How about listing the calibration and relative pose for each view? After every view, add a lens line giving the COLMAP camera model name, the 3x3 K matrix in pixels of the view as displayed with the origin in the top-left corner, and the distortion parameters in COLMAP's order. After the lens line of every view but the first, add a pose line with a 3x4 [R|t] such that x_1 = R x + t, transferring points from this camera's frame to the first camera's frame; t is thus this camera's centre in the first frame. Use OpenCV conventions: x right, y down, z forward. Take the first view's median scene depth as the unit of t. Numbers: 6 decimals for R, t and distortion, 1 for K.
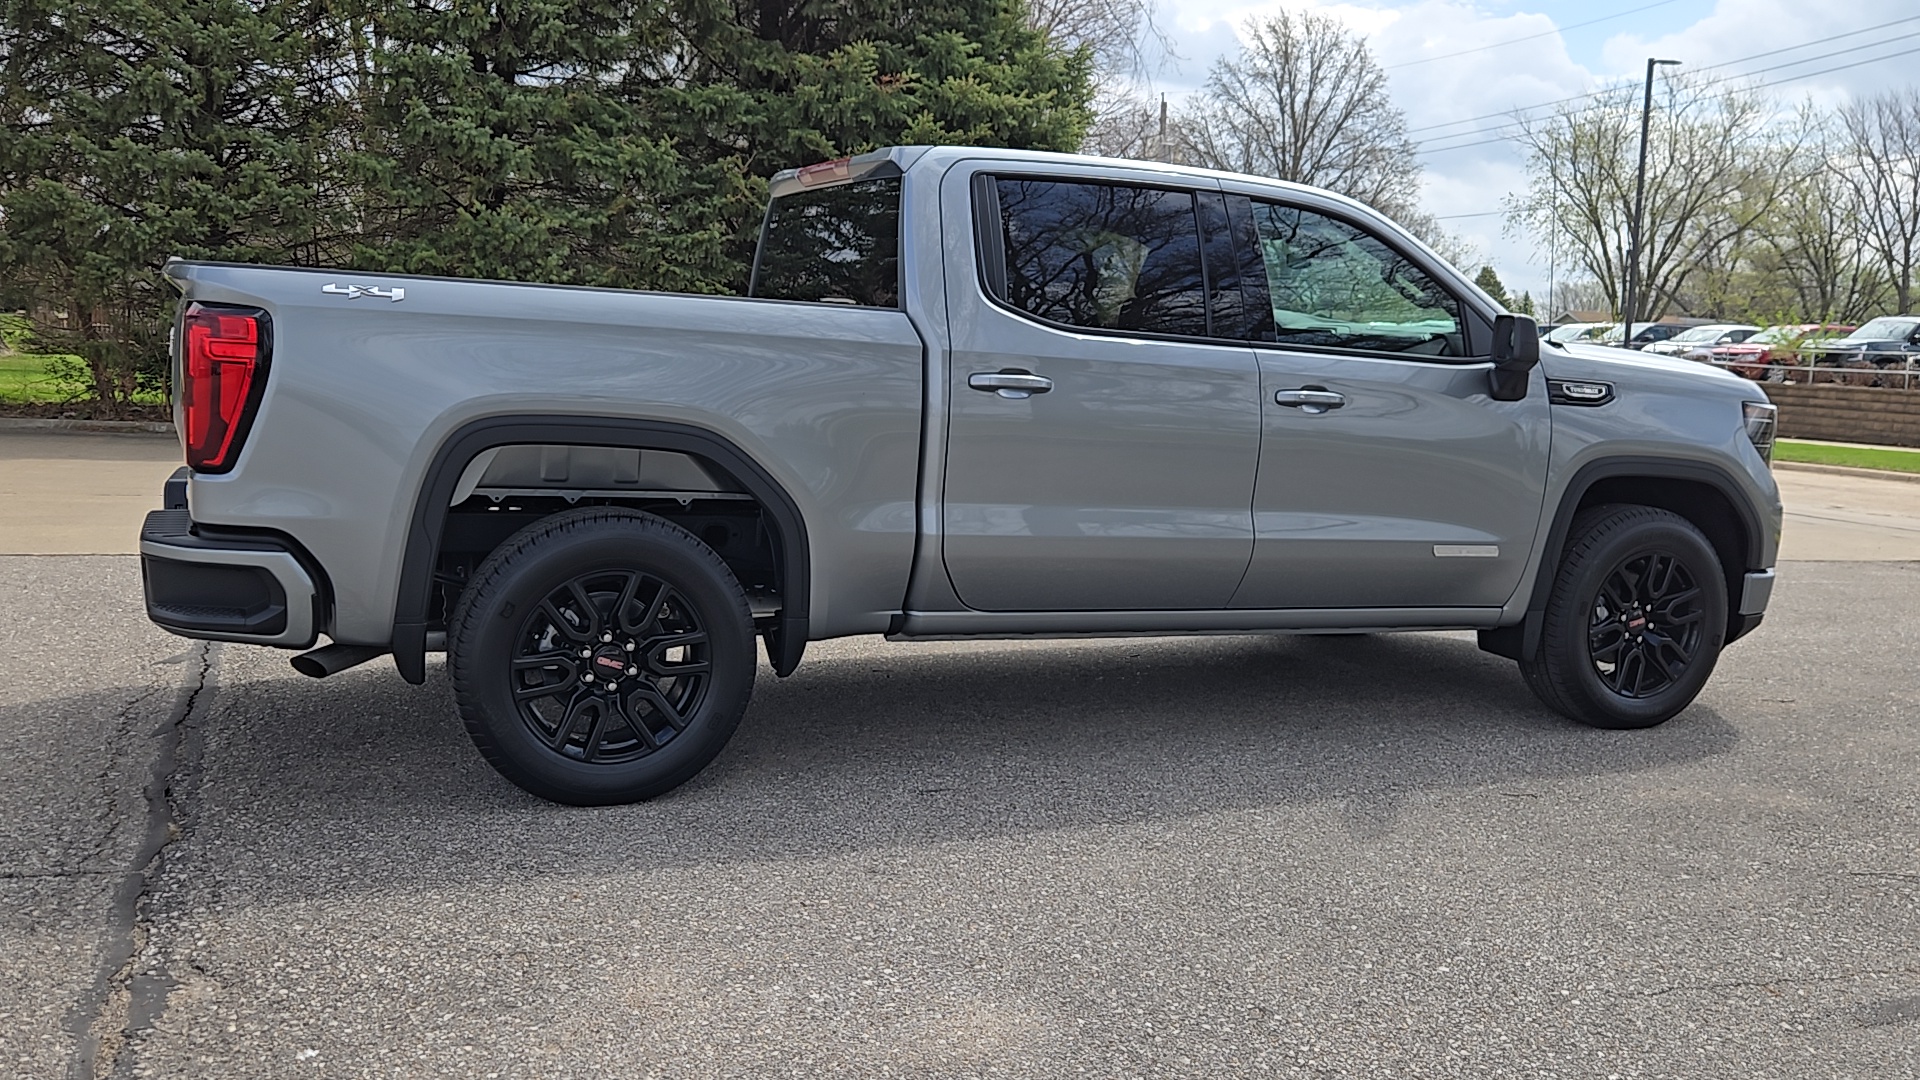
lens RADIAL K [[1604.4, 0, 953.2], [0, 1604.4, 543.3], [0, 0, 1]] dist [0.011250, -0.005200]
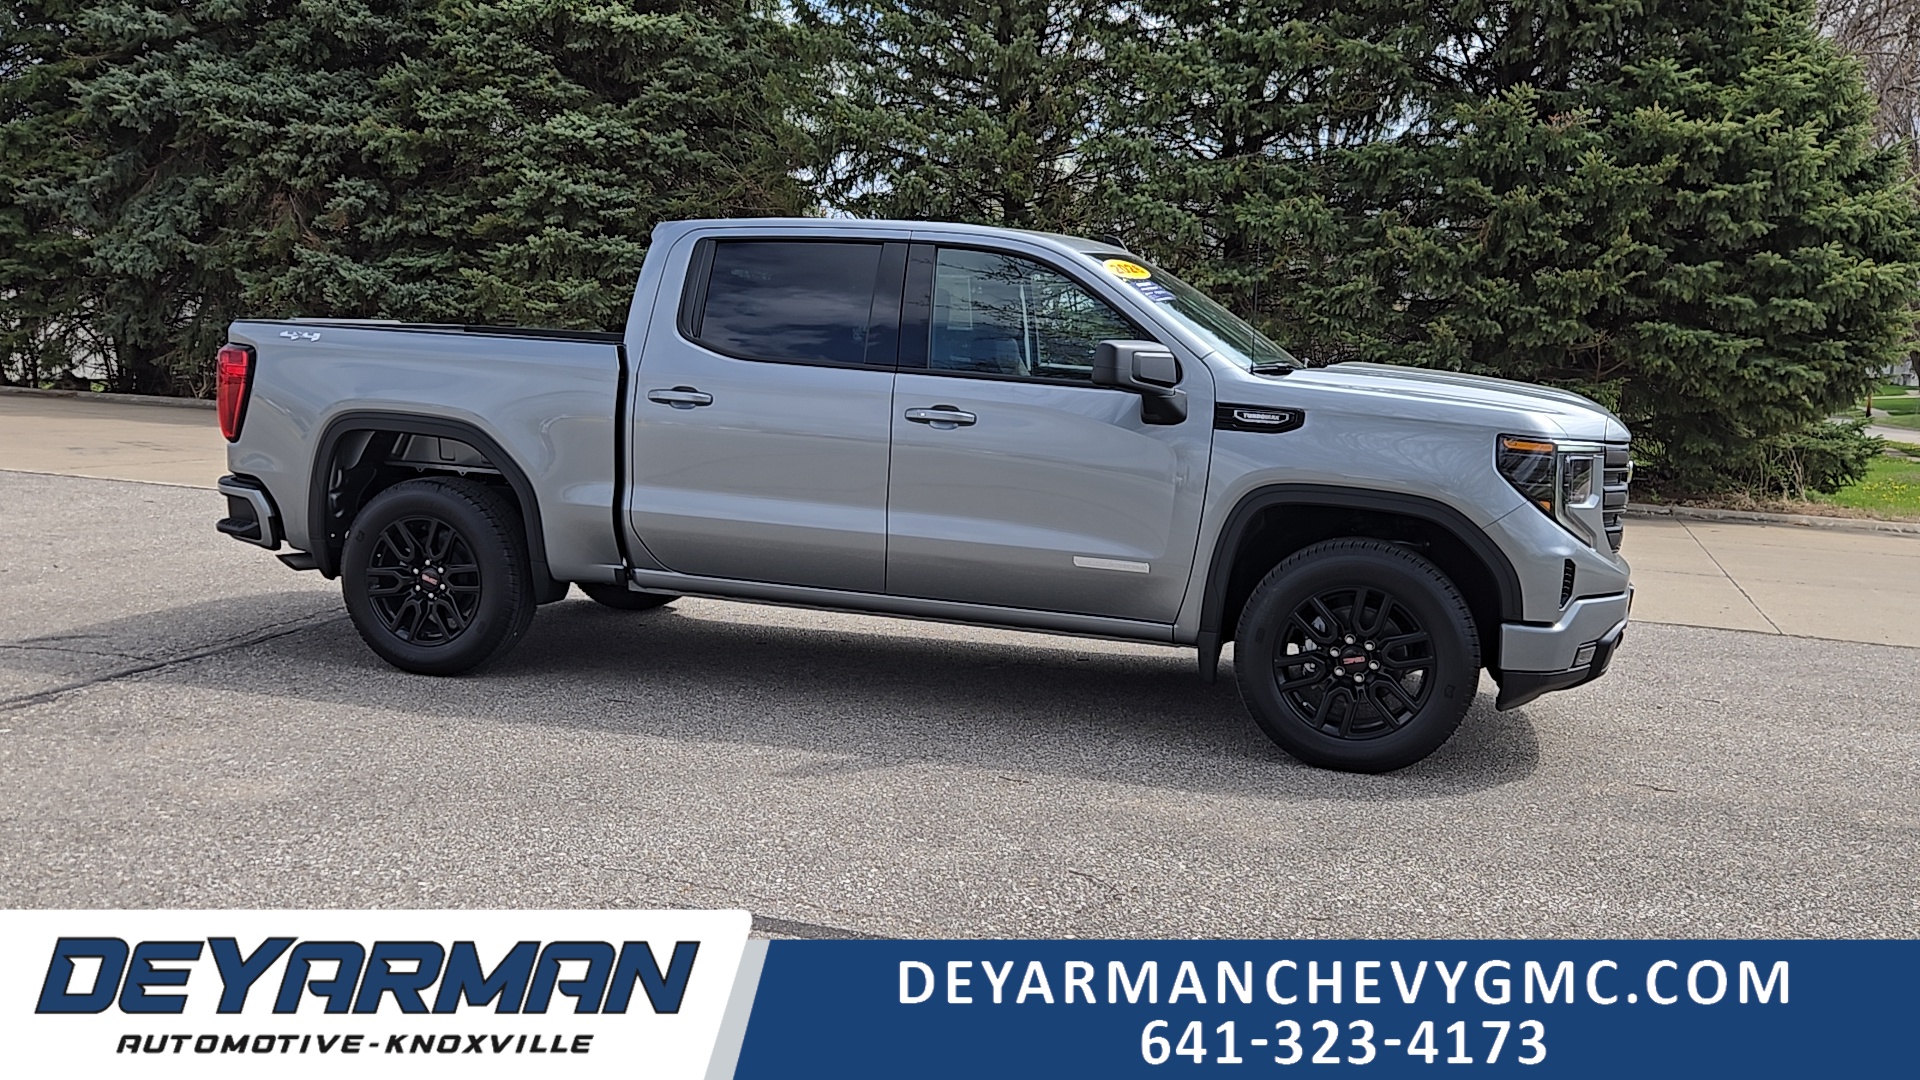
lens RADIAL K [[1612.7, 0, 946.4], [0, 1612.7, 542.9], [0, 0, 1]] dist [0.010462, 0.000448]
pose [[0.776489, 0.062347, -0.627038, 1.027755], [-0.085969, 0.996270, -0.007400, 0.009198], [0.624238, 0.059652, 0.778953, 0.114788]]
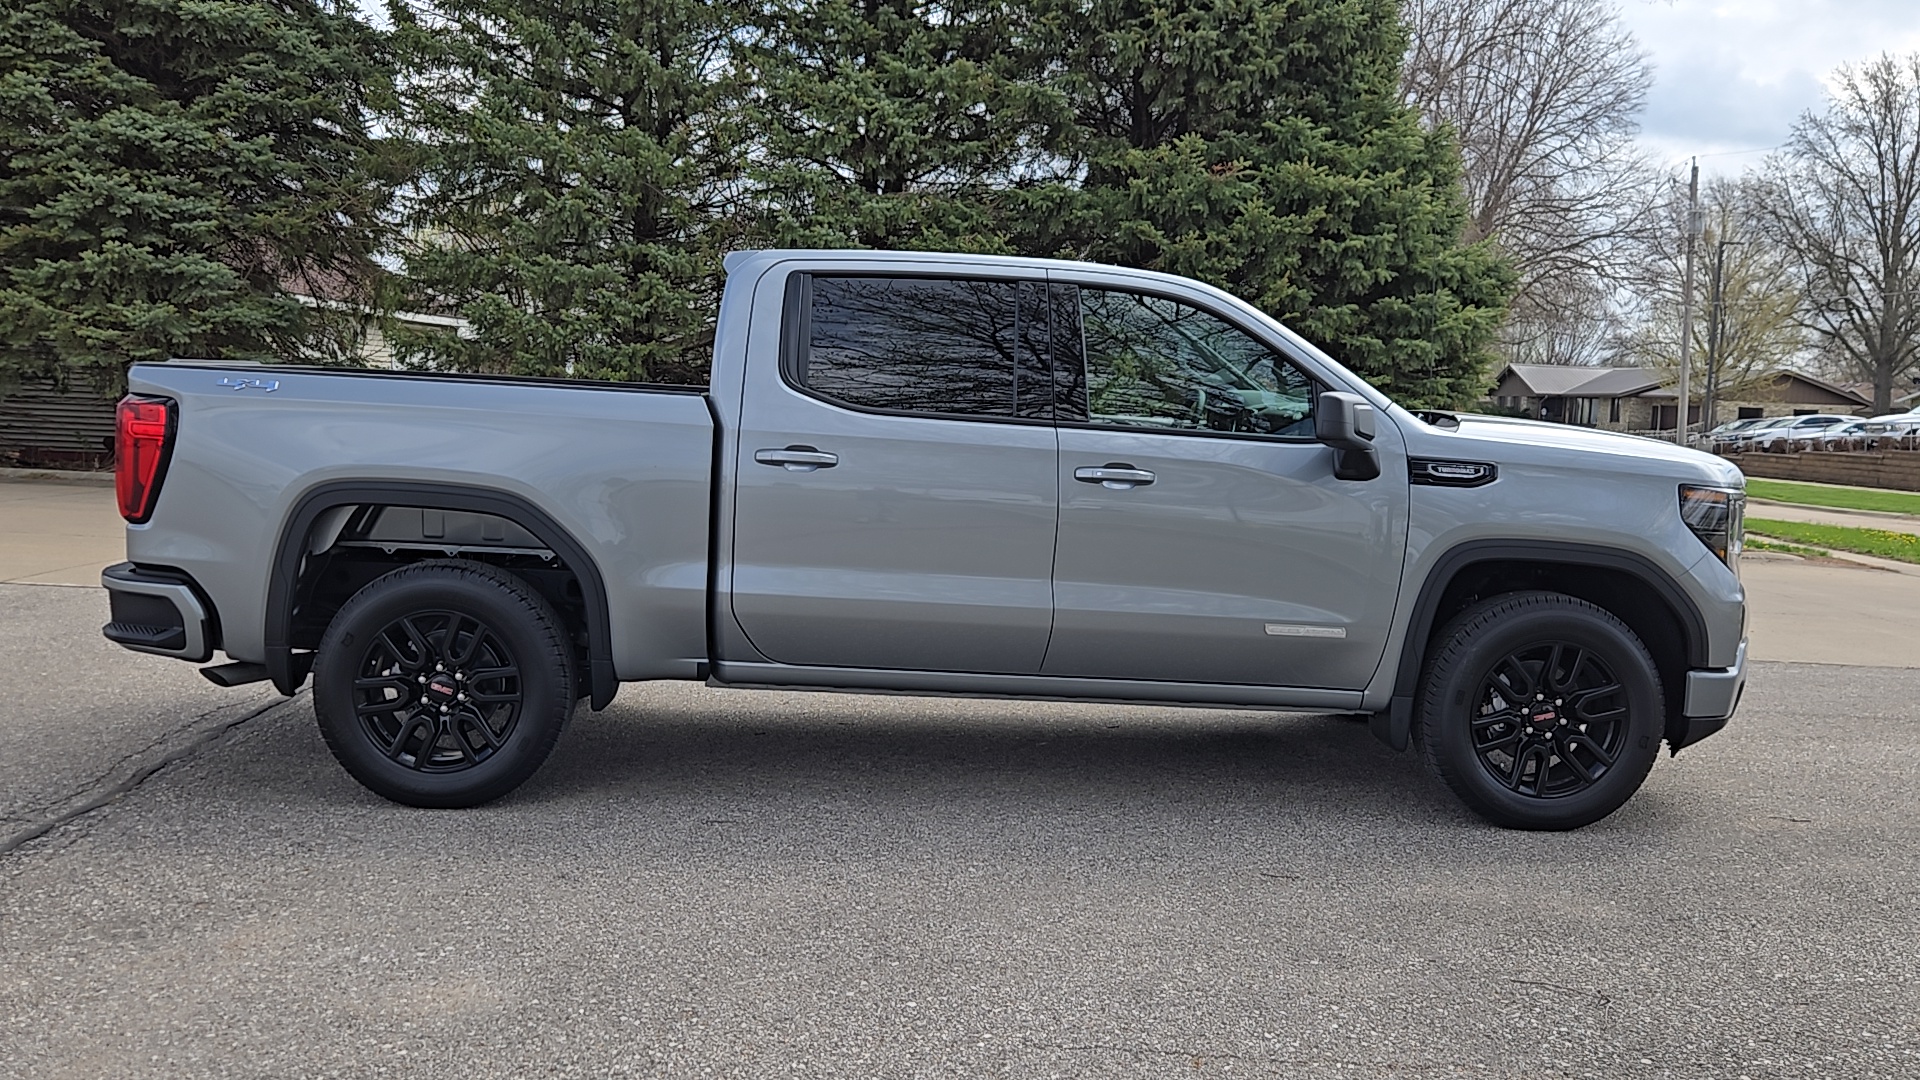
lens RADIAL K [[1604.4, 0, 953.2], [0, 1604.4, 543.3], [0, 0, 1]] dist [0.011250, -0.005200]
pose [[0.941813, 0.021907, -0.335423, 0.507498], [-0.039376, 0.998194, -0.045367, 0.005035], [0.333823, 0.055935, 0.940975, -0.007333]]
